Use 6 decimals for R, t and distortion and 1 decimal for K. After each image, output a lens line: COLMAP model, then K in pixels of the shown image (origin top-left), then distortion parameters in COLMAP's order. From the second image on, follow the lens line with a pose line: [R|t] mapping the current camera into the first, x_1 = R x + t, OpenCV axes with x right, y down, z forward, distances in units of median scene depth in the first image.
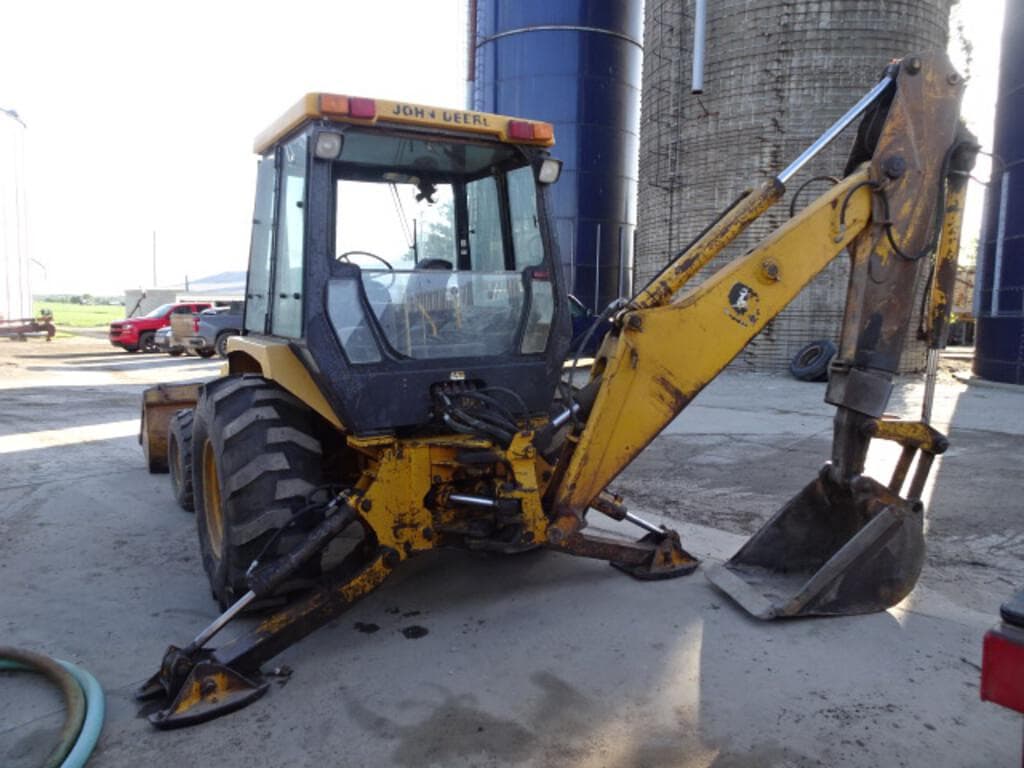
lens RADIAL K [[778.1, 0, 512.0], [0, 778.1, 384.0], [0, 0, 1]] dist [0.013944, -0.006811]
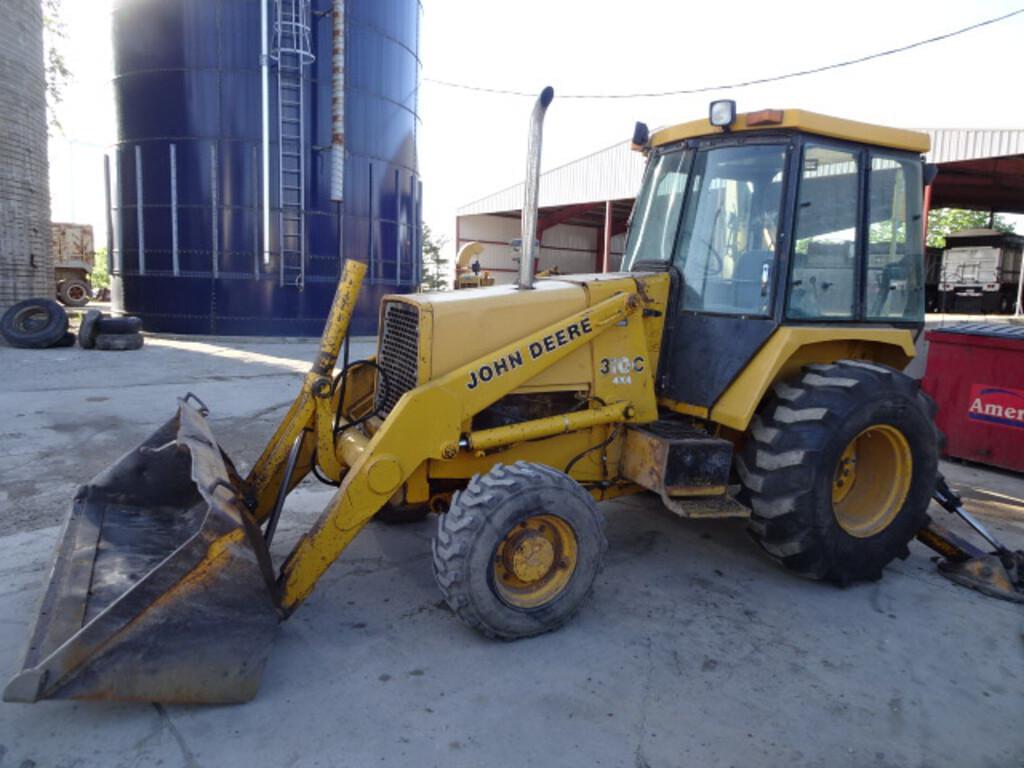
lens RADIAL K [[778.1, 0, 512.0], [0, 778.1, 384.0], [0, 0, 1]] dist [0.013944, -0.006811]
pose [[-0.008838, -0.122452, 0.992435, -0.648235], [0.051822, 0.991084, 0.122747, -0.059508], [-0.998617, 0.052515, -0.002414, 0.686577]]
